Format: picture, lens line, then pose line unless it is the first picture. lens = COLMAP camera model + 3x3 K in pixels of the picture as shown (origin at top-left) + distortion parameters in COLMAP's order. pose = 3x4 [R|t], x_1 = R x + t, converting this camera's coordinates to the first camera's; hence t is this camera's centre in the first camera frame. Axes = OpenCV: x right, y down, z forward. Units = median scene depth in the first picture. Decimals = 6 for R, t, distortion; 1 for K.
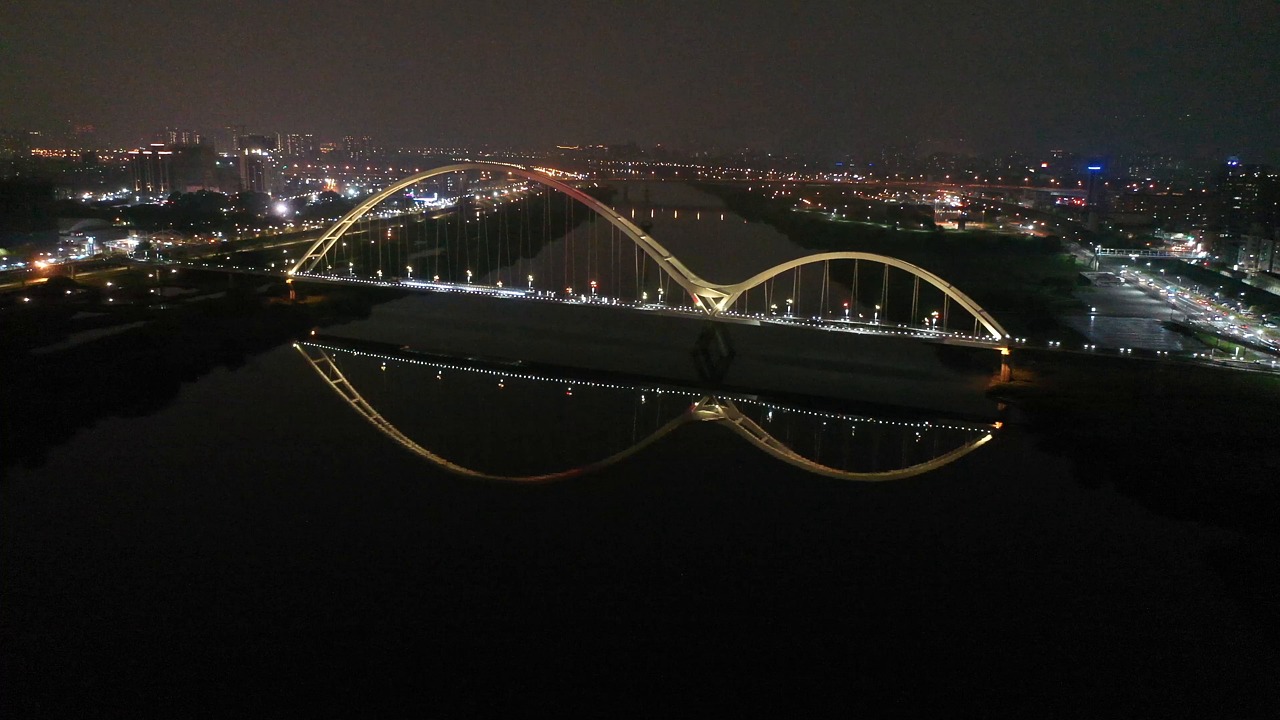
lens RADIAL K [[1042.4, 0, 640.0], [0, 1042.4, 360.0], [0, 0, 1]] dist [0.010678, -0.002189]
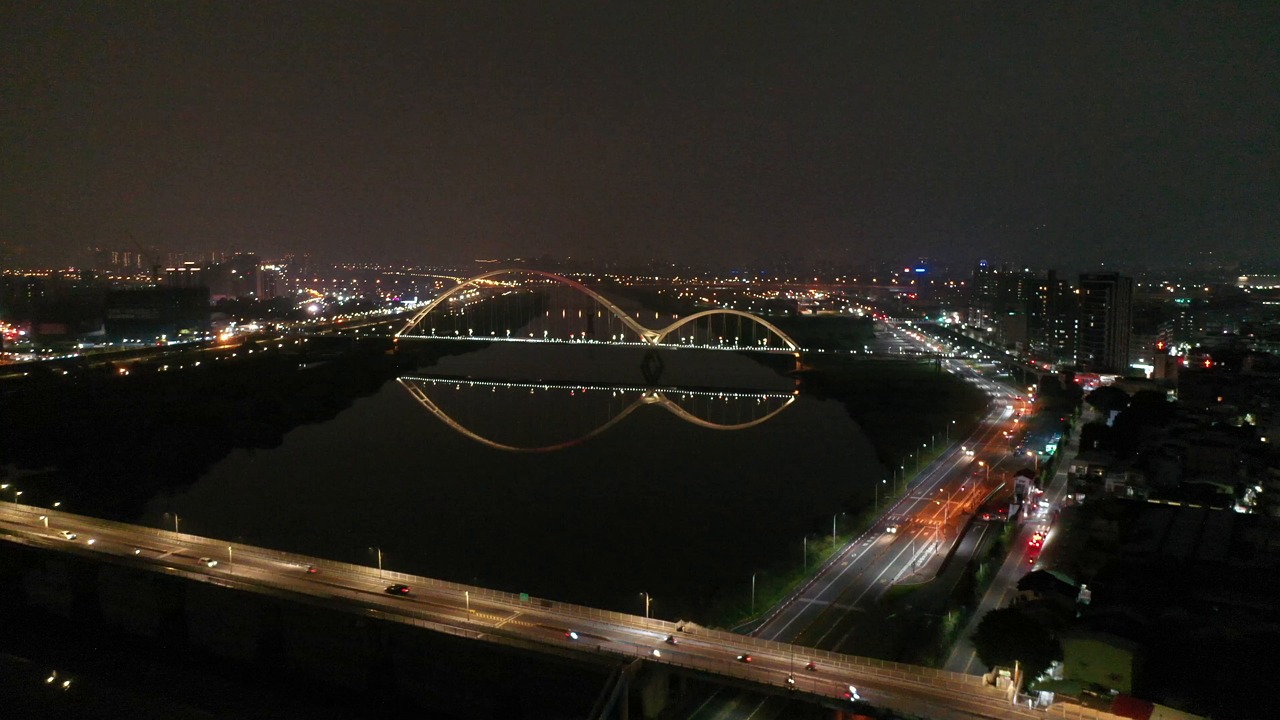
lens RADIAL K [[1042.4, 0, 640.0], [0, 1042.4, 360.0], [0, 0, 1]] dist [0.010678, -0.002189]
pose [[0.995835, -0.022761, 0.088292, -0.110537], [0.031895, 0.994123, -0.103455, 0.166109], [-0.085419, 0.105840, 0.990708, -0.808974]]
